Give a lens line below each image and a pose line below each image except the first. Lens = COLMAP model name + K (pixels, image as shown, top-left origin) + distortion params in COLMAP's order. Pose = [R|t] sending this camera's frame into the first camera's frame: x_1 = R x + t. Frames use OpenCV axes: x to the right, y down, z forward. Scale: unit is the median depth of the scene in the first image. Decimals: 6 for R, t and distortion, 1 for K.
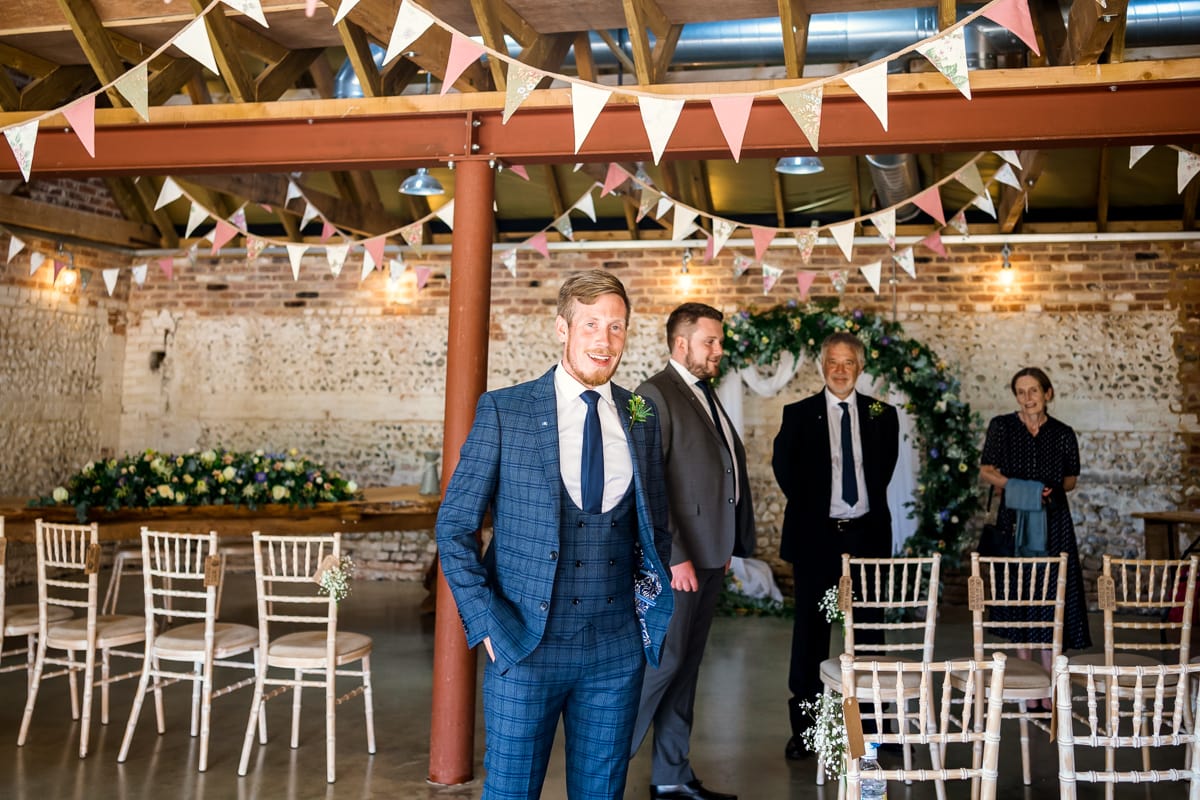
lens RADIAL K [[1273.2, 0, 640.4], [0, 1273.2, 147.8], [0, 0, 1]] dist [0.003340, 0.014594]
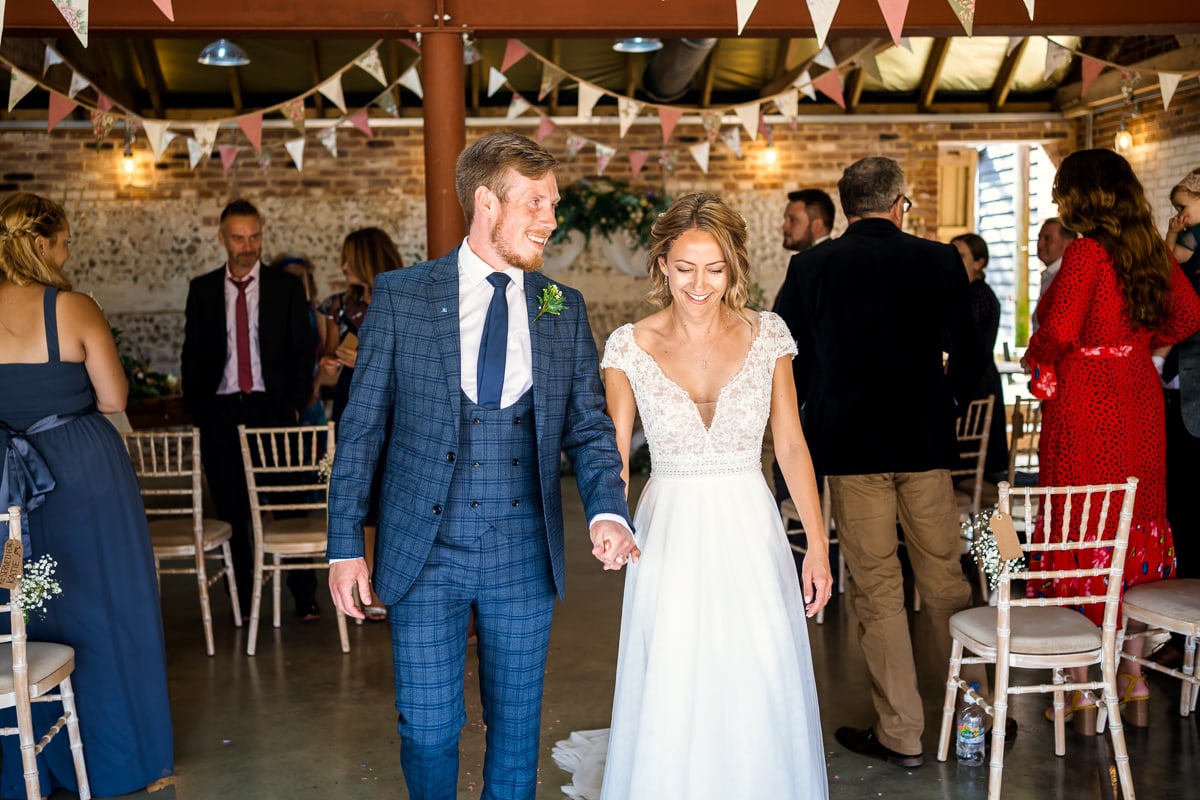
lens RADIAL K [[1294.9, 0, 612.3], [0, 1294.9, 385.5], [0, 0, 1]] dist [-0.030462, 0.180704]
pose [[0.949377, -0.056136, 0.309082, -0.175857], [-0.030643, 0.962663, 0.268964, 0.000219], [-0.312640, -0.264819, 0.912210, 0.015066]]
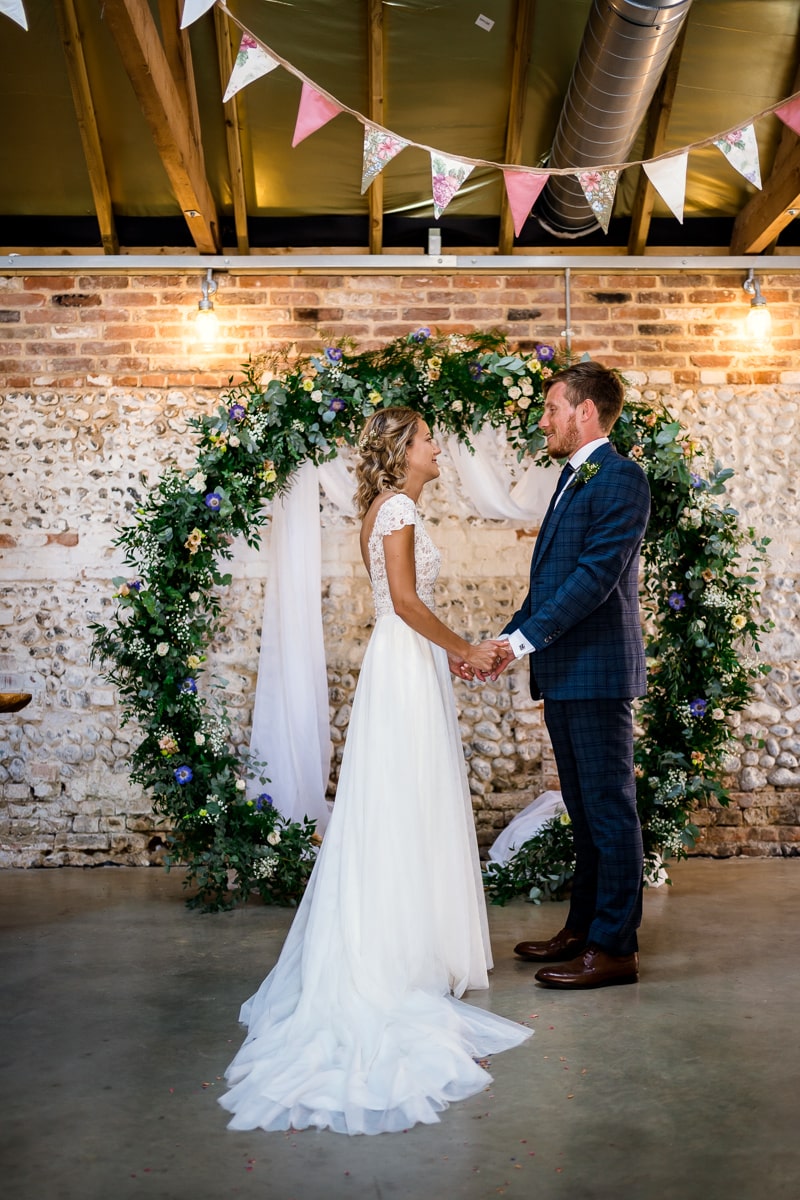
lens RADIAL K [[1223.5, 0, 400.0], [0, 1223.5, 600.0], [0, 0, 1]] dist [-0.036888, 0.188570]
pose [[0.971086, -0.012107, 0.238422, -0.012044], [-0.024608, 0.988317, 0.150415, 0.146745], [-0.237458, -0.151933, 0.959443, 0.468955]]
